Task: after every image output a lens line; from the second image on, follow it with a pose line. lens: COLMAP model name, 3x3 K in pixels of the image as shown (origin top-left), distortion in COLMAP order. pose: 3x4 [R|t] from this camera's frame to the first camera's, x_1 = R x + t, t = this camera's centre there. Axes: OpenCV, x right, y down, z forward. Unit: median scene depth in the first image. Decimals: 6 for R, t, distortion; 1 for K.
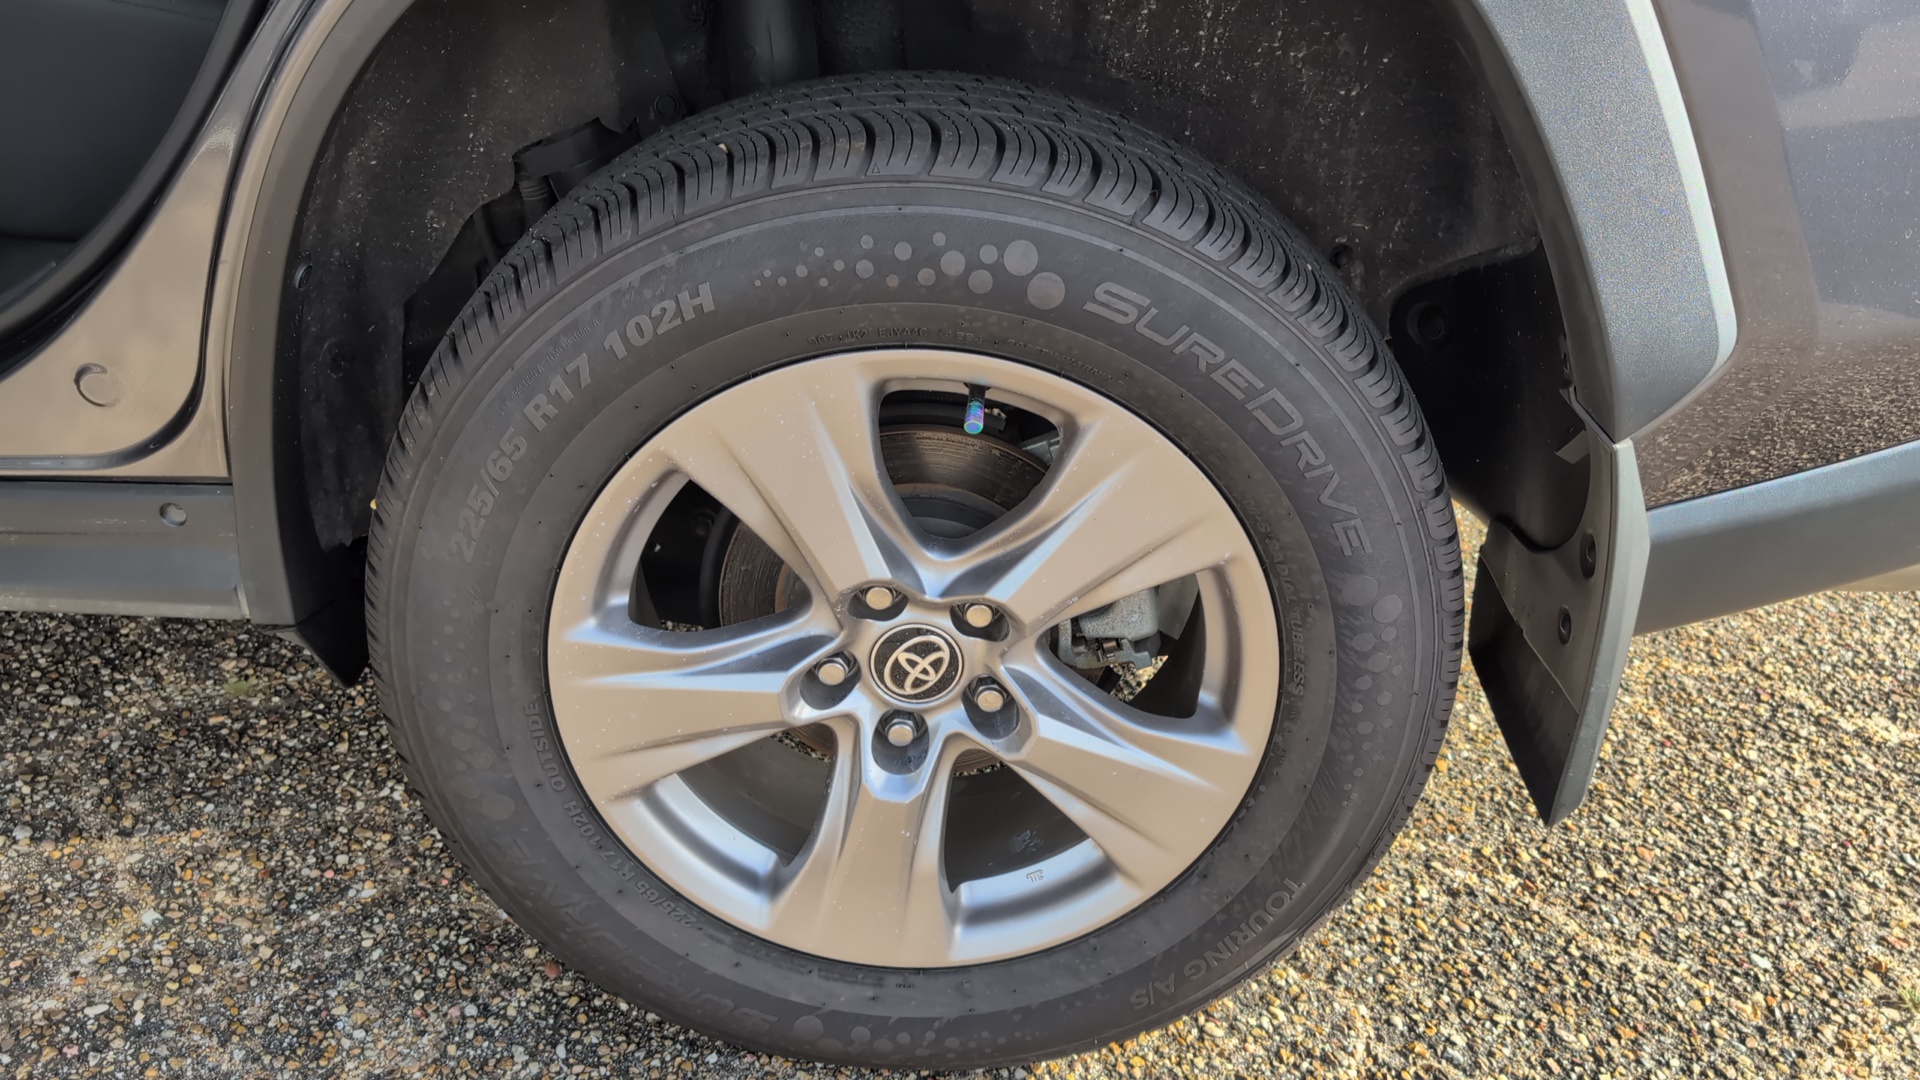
lens RADIAL K [[1621.4, 0, 956.2], [0, 1621.4, 513.7], [0, 0, 1]] dist [-0.002637, -0.008133]
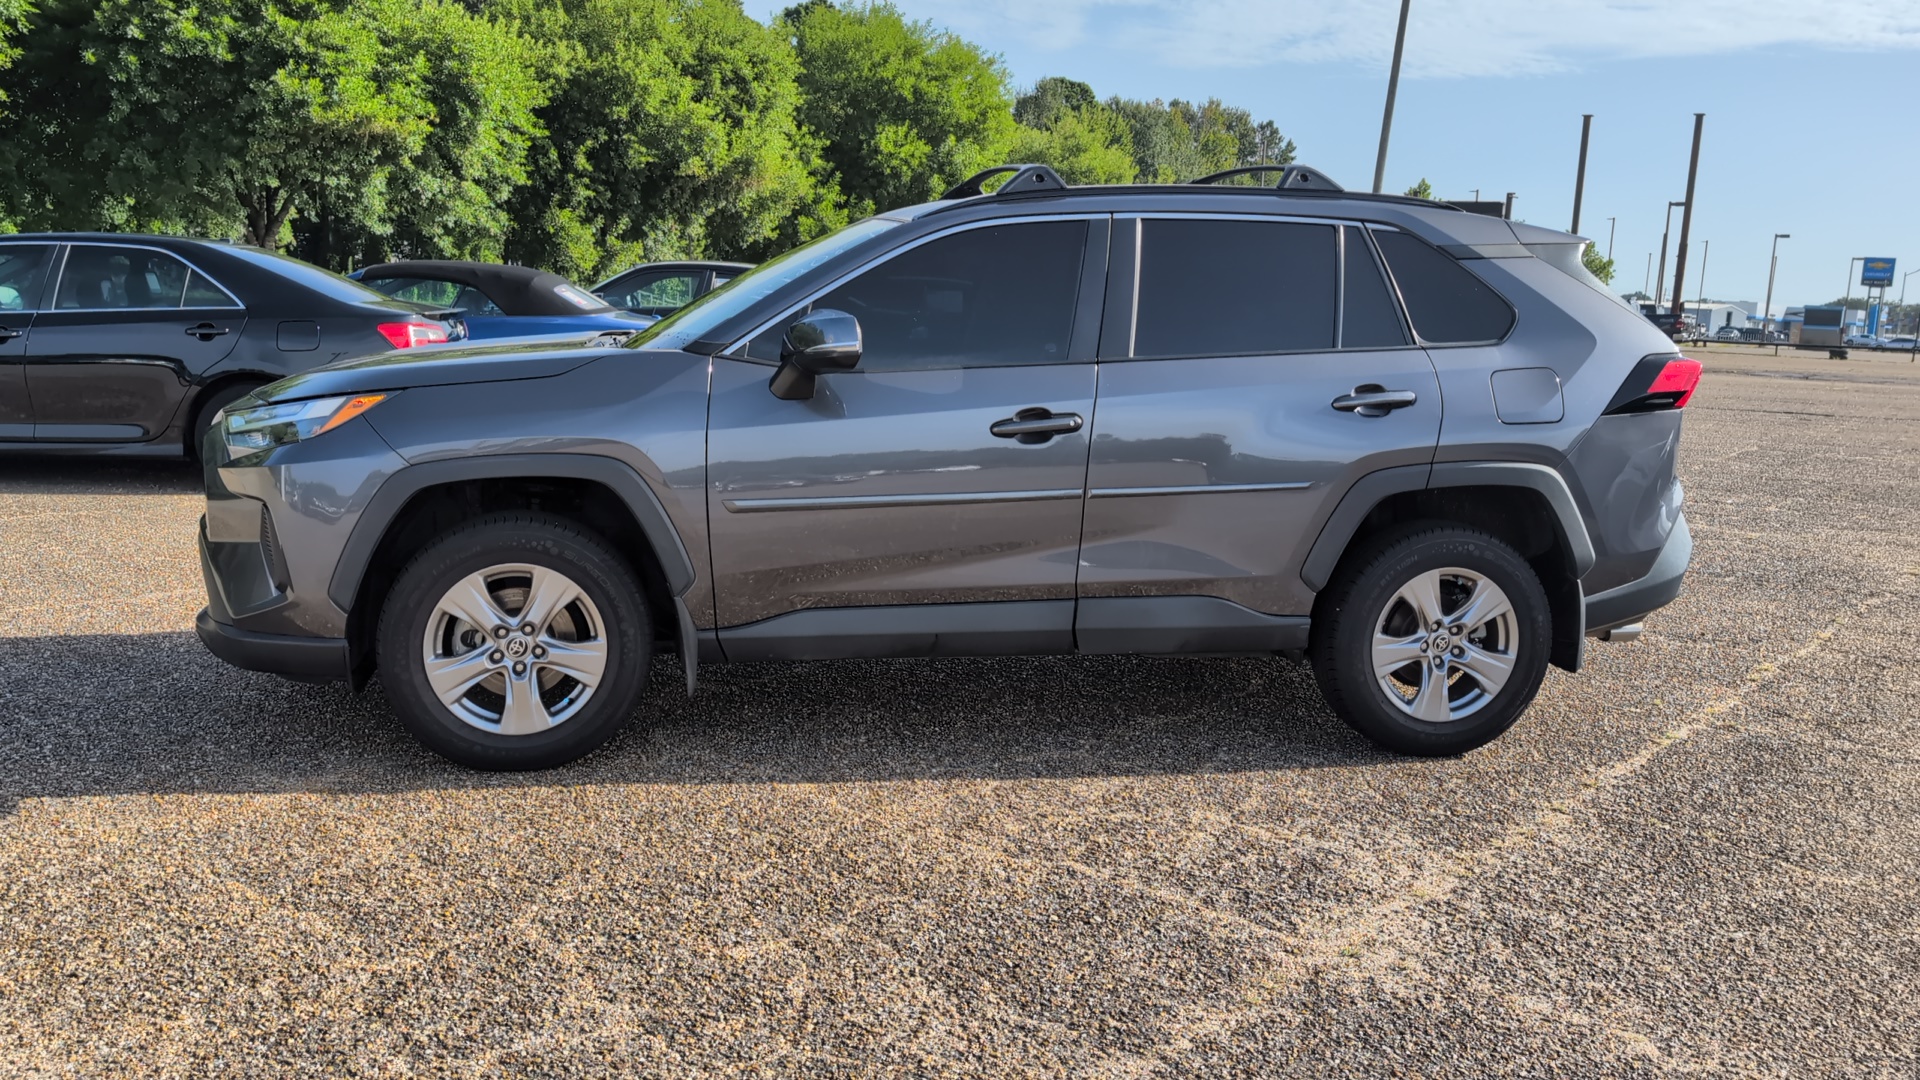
lens RADIAL K [[1603.4, 0, 960.0], [0, 1603.4, 540.0], [0, 0, 1]] dist [0.008972, -0.001256]
pose [[0.982381, -0.039956, 0.182569, -2.216095], [0.096496, 0.945036, -0.312404, 1.123992], [-0.160052, 0.324517, 0.932240, -3.147294]]
